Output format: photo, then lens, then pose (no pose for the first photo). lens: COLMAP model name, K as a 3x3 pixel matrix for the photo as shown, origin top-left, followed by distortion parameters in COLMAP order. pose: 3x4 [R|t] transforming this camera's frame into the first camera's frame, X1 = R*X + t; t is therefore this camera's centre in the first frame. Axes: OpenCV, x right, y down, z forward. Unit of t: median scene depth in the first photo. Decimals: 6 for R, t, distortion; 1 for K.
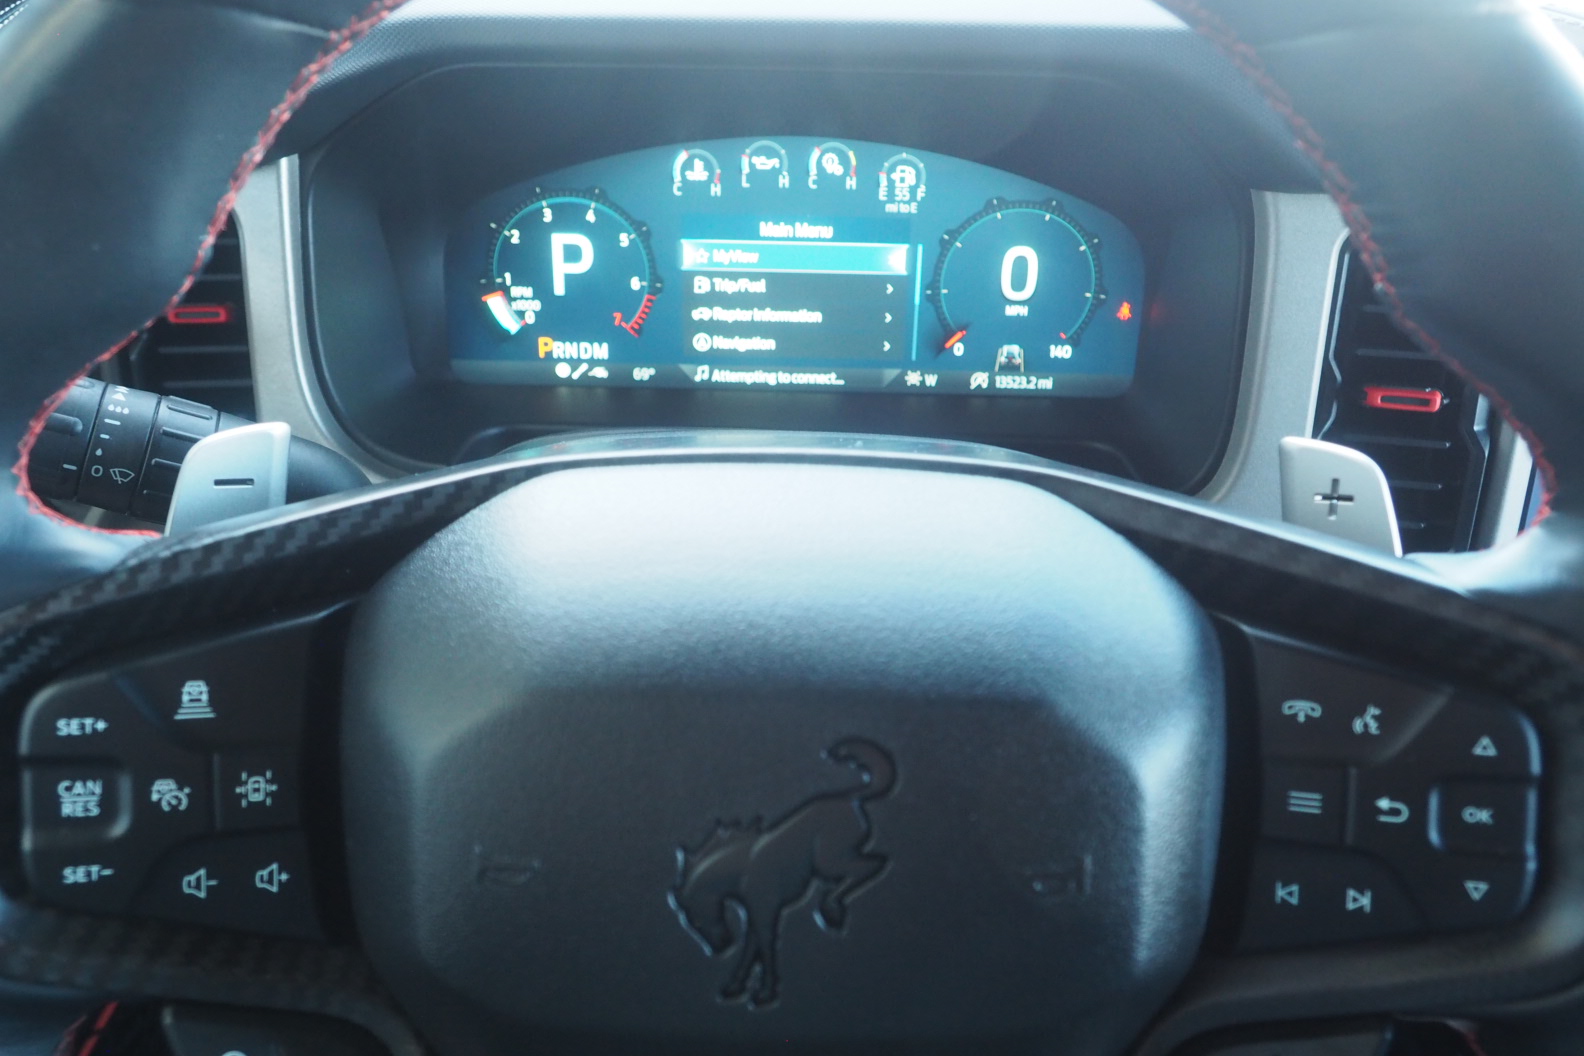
lens RADIAL K [[1325.0, 0, 792.0], [0, 1325.0, 528.0], [0, 0, 1]] dist [-0.006229, -0.009589]
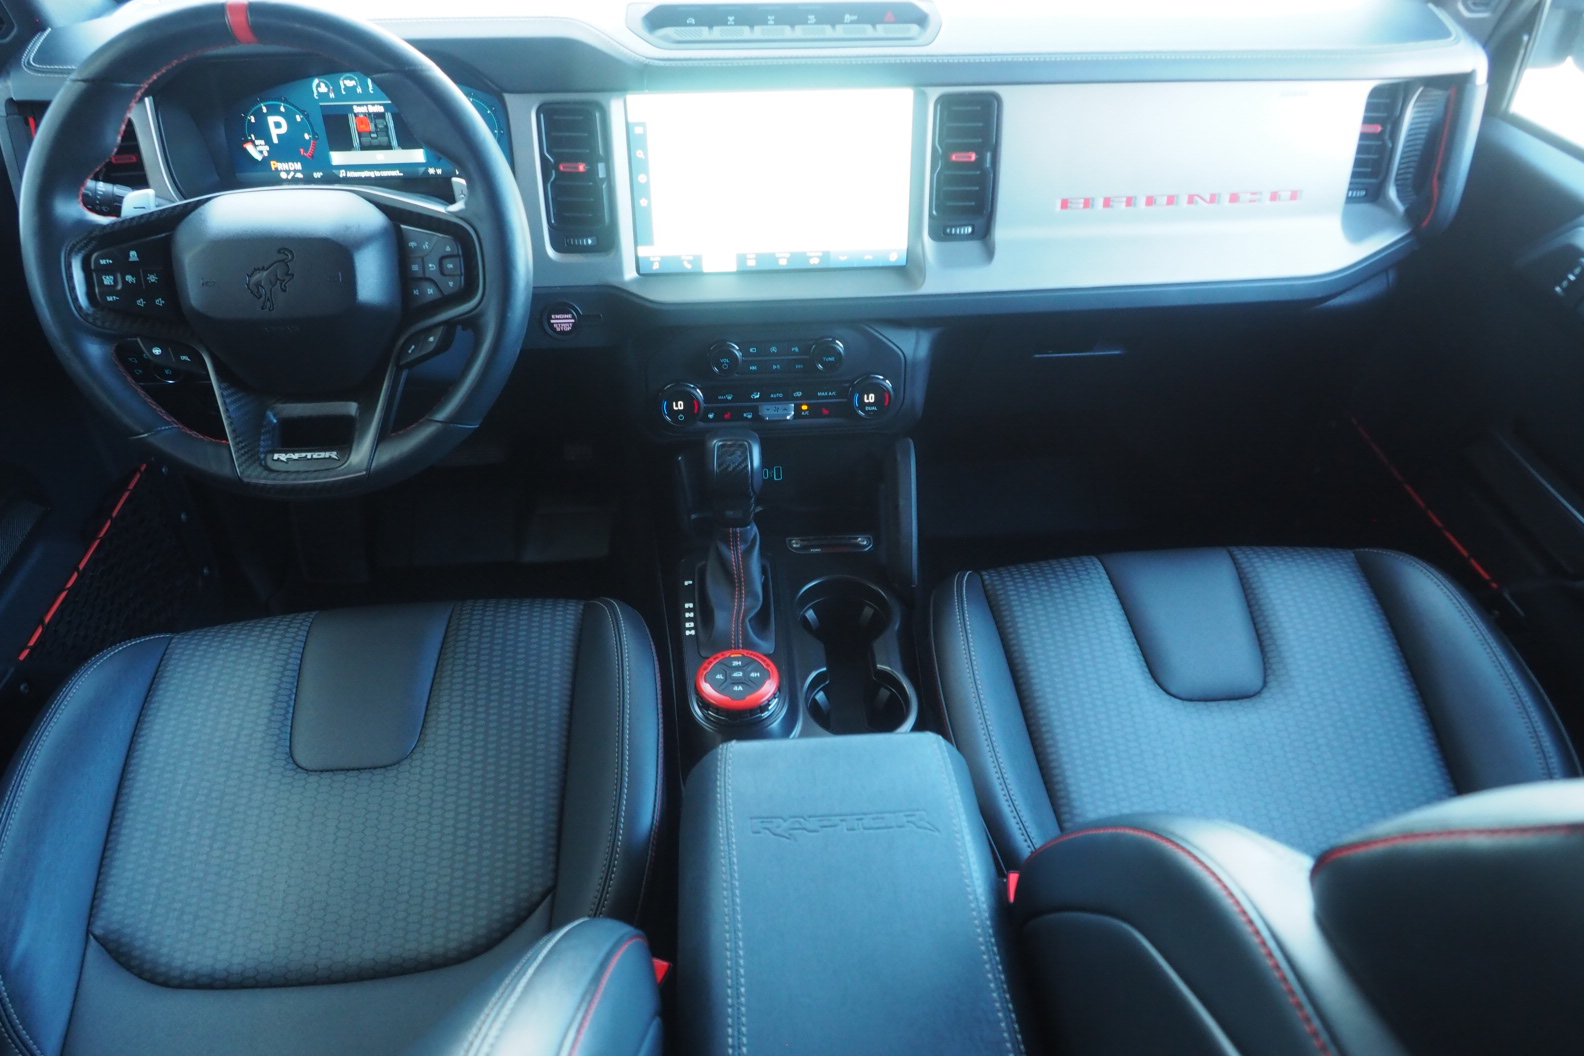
lens RADIAL K [[1120.9, 0, 750.8], [0, 1120.9, 522.5], [0, 0, 1]] dist [-0.007789, 0.002269]
pose [[0.996918, -0.065774, 0.042749, 0.719144], [0.057410, 0.983103, 0.173816, 0.259445], [-0.053459, -0.170826, 0.983850, -1.521435]]
